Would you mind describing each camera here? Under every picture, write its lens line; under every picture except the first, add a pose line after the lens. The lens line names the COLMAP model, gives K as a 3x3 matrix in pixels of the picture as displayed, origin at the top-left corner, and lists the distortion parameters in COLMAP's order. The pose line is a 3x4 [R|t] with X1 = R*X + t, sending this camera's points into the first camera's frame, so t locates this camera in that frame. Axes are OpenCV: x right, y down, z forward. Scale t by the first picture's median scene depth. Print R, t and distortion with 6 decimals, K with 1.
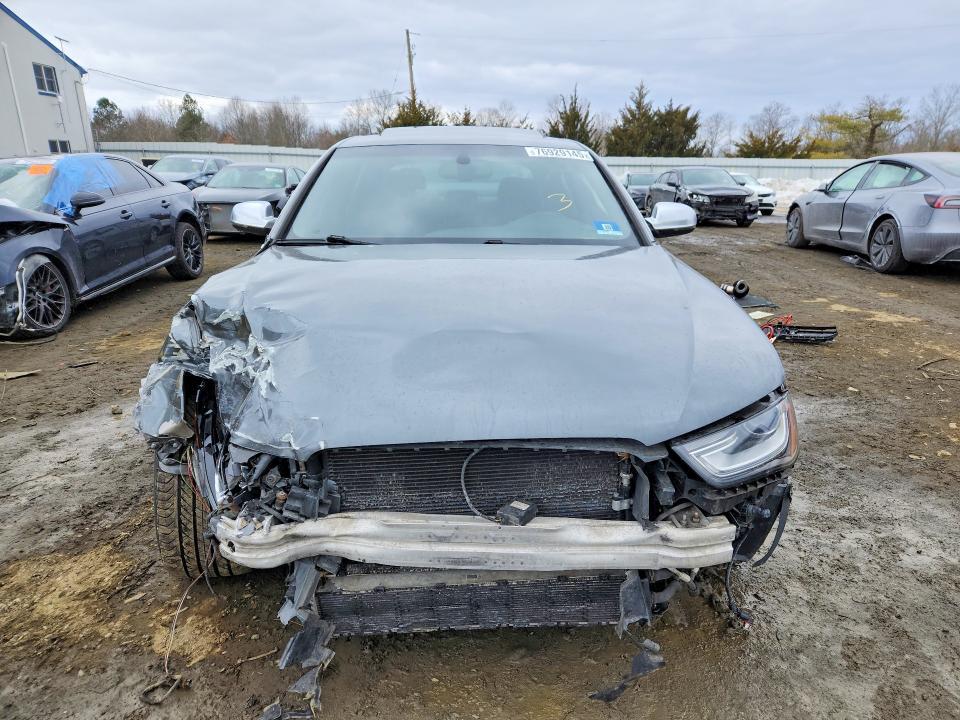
lens RADIAL K [[689.6, 0, 480.0], [0, 689.6, 360.0], [0, 0, 1]] dist [0.001220, -0.002447]
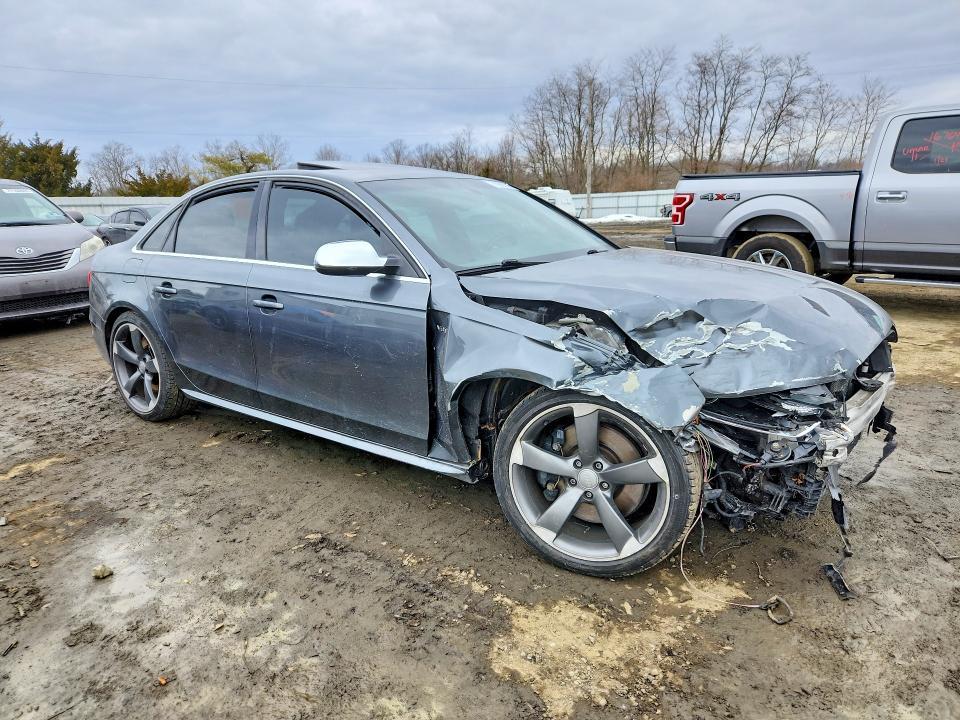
lens RADIAL K [[697.8, 0, 480.0], [0, 697.8, 360.0], [0, 0, 1]] dist [0.004141, -0.001185]
pose [[0.597613, -0.192332, 0.778375, -0.138375], [0.236207, 0.969951, 0.058317, -0.012664], [-0.766202, 0.149007, 0.625085, 0.047225]]
